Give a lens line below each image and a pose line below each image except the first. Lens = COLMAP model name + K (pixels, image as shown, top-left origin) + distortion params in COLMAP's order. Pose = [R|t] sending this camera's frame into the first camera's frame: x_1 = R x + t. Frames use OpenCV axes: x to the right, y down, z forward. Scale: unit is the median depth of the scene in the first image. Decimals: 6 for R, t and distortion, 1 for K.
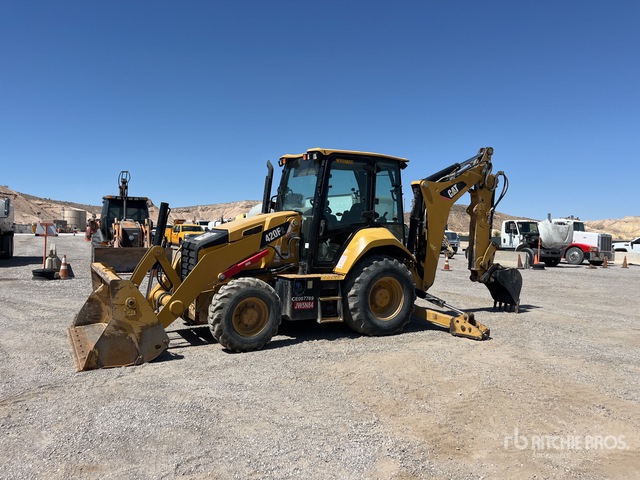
lens RADIAL K [[519.4, 0, 320.0], [0, 519.4, 240.0], [0, 0, 1]] dist [0.055505, -0.000483]
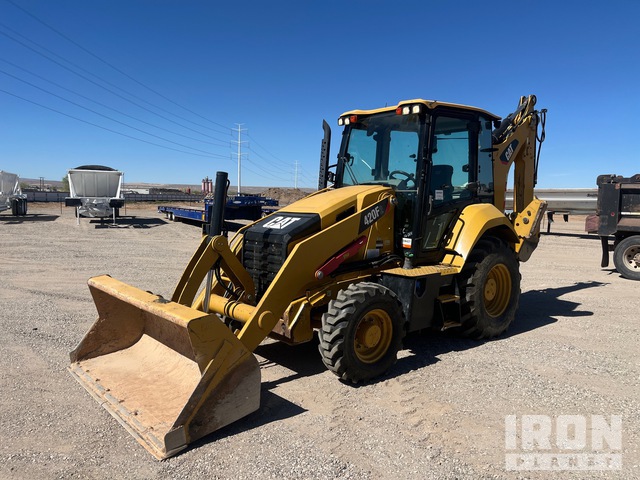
lens RADIAL K [[529.7, 0, 319.5], [0, 529.7, 224.2], [0, 0, 1]] dist [0.041711, 0.000450]
pose [[0.988878, -0.025292, 0.146566, -0.265213], [0.022538, 0.999537, 0.020422, -0.014812], [-0.147014, -0.016892, 0.988990, 0.257409]]
